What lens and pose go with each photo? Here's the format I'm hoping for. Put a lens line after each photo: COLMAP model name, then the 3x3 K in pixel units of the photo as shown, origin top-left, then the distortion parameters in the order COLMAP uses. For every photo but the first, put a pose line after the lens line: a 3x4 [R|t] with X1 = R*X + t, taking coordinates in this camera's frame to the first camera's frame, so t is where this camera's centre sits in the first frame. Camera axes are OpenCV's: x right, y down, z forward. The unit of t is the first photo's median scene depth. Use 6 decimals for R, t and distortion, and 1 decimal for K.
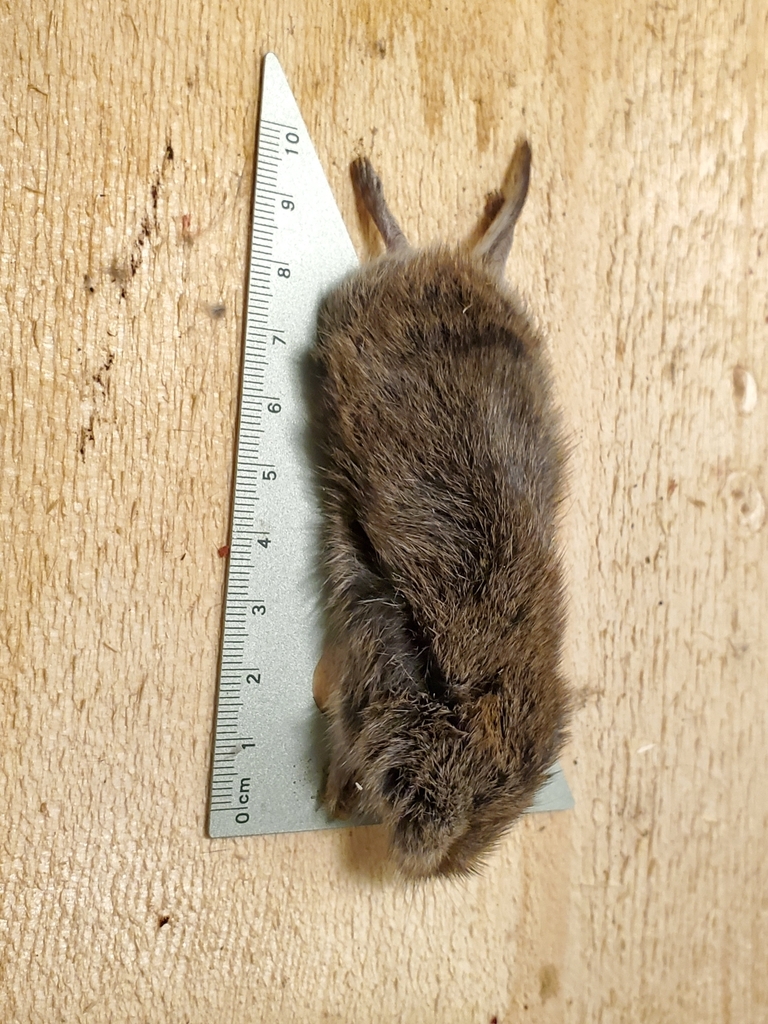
lens RADIAL K [[406.5, 0, 384.0], [0, 406.5, 512.0], [0, 0, 1]] dist [0.016604, -0.008492]
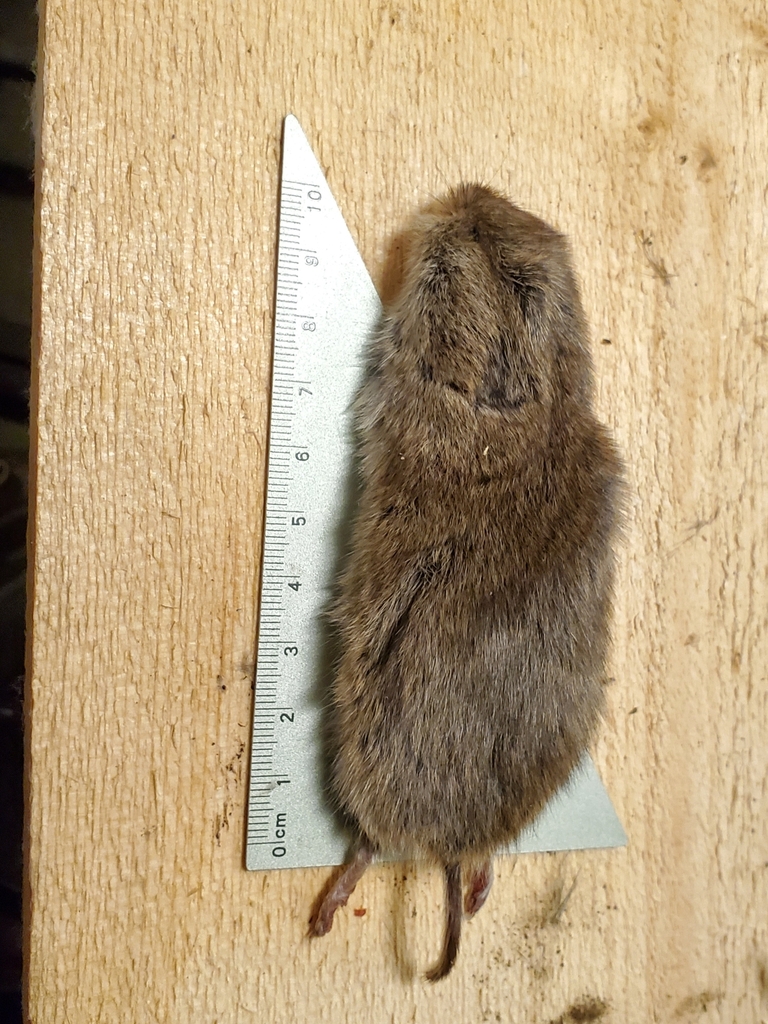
lens RADIAL K [[422.4, 0, 384.0], [0, 422.4, 512.0], [0, 0, 1]] dist [0.012047, -0.008319]
pose [[0.997966, -0.038625, -0.050709, -0.189940], [0.038493, 0.999253, -0.003559, -0.785461], [0.050809, 0.001600, 0.998707, -0.045733]]
